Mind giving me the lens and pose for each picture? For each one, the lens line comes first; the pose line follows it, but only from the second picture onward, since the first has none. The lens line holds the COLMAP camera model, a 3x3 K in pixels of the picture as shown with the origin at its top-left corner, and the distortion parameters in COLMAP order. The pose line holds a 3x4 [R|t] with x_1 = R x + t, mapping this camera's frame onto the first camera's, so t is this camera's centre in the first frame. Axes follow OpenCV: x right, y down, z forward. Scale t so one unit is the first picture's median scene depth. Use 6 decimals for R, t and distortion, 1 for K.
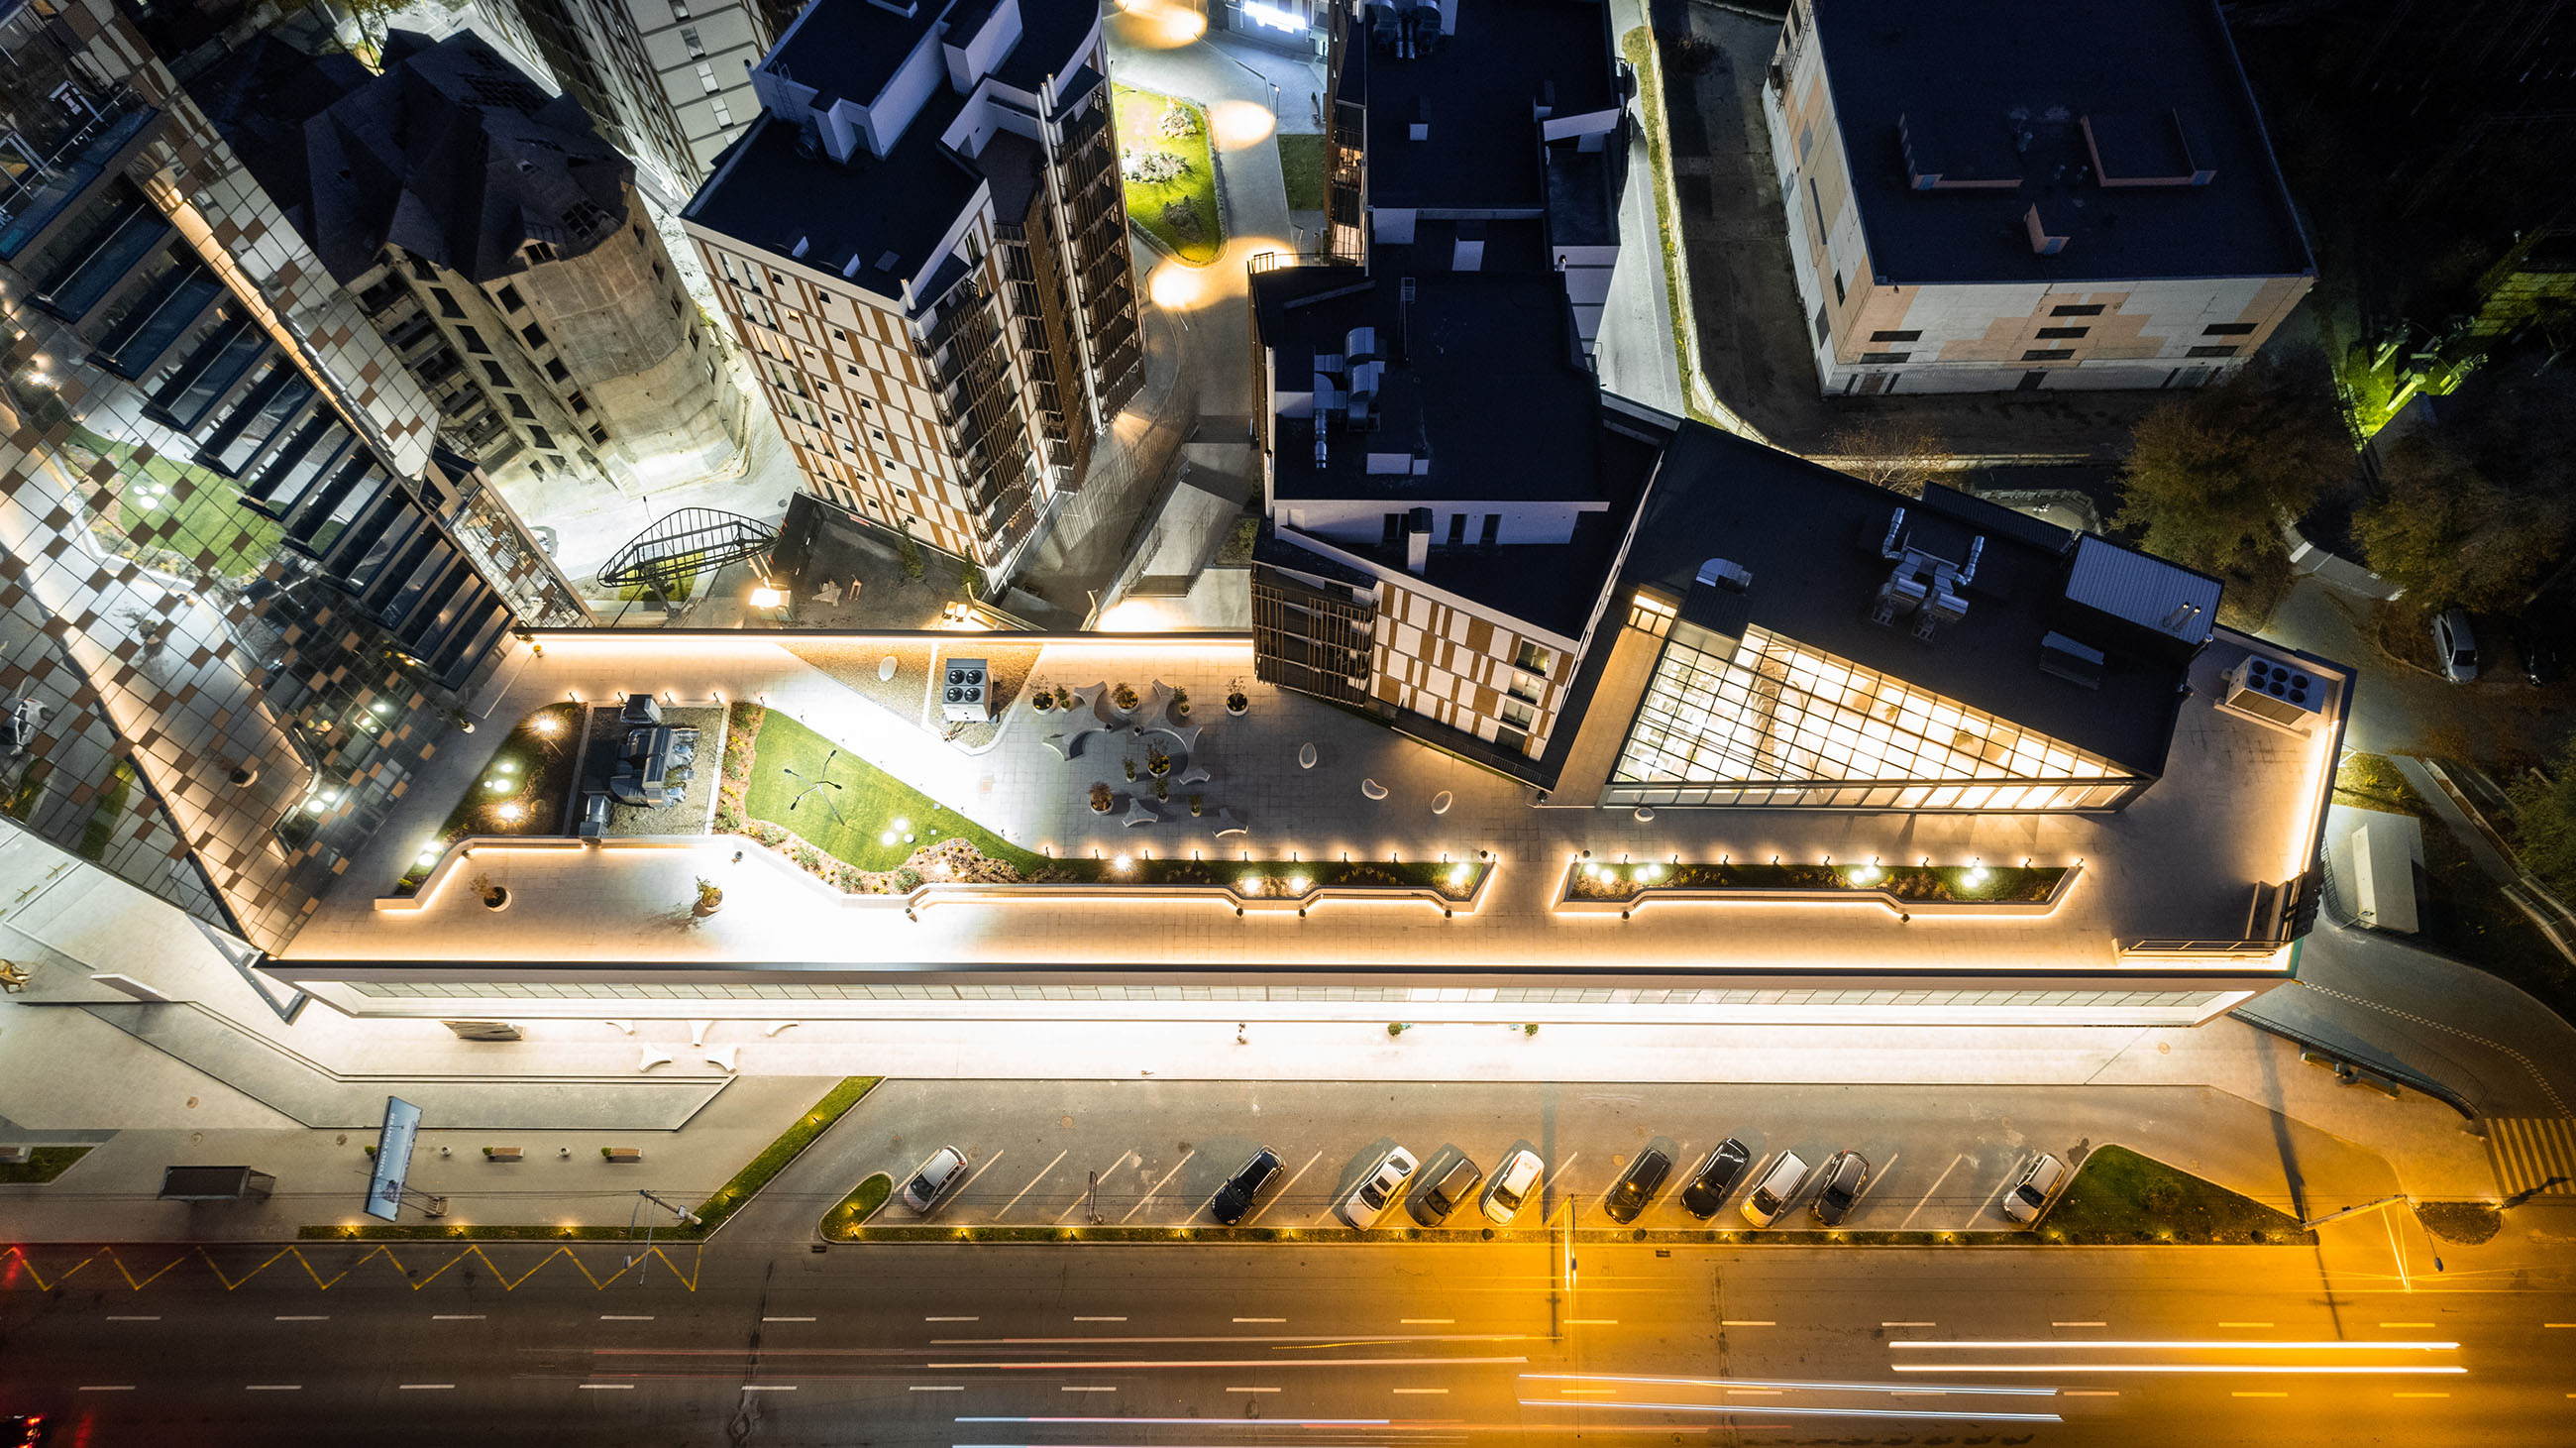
lens RADIAL K [[1613.8, 0, 1286.8], [0, 1613.8, 722.1], [0, 0, 1]] dist [0.015865, -0.001310]
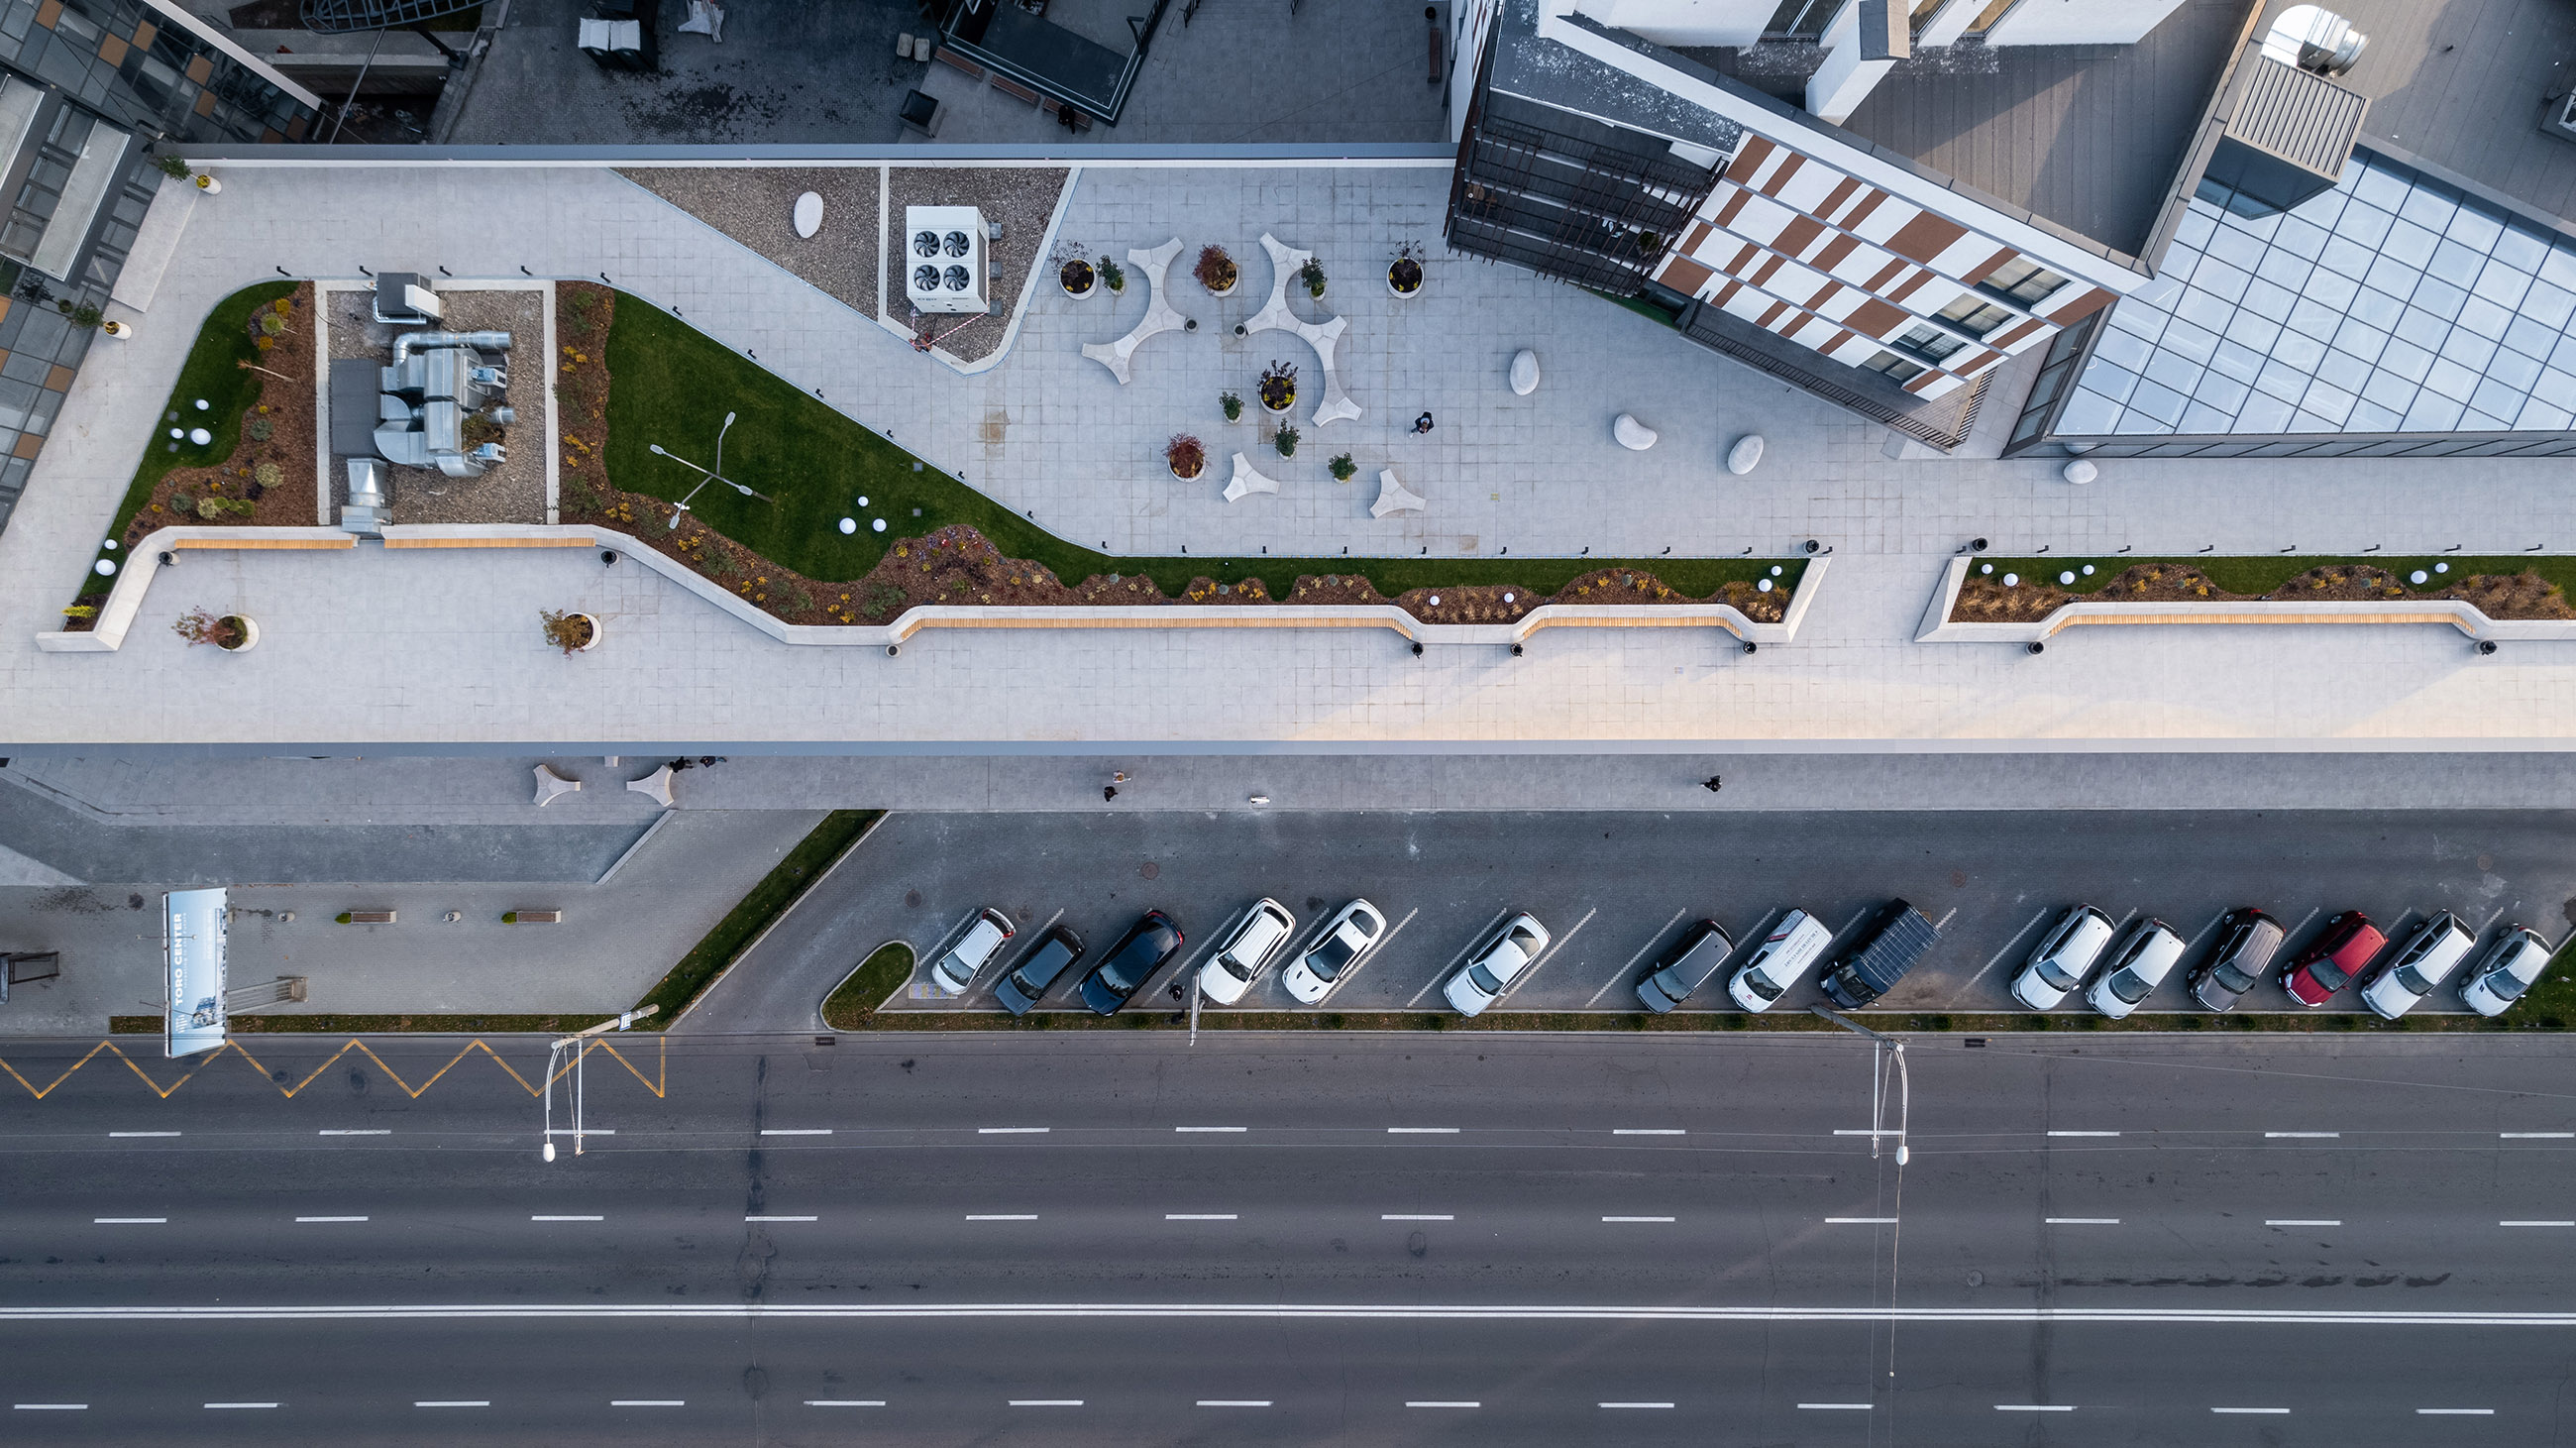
lens RADIAL K [[1613.8, 0, 1292.2], [0, 1613.8, 725.1], [0, 0, 1]] dist [0.015865, -0.001310]
pose [[0.999942, -0.009452, -0.005186, -0.072093], [0.010758, 0.906836, 0.421346, -0.115575], [0.000720, -0.421377, 0.906885, 0.401803]]
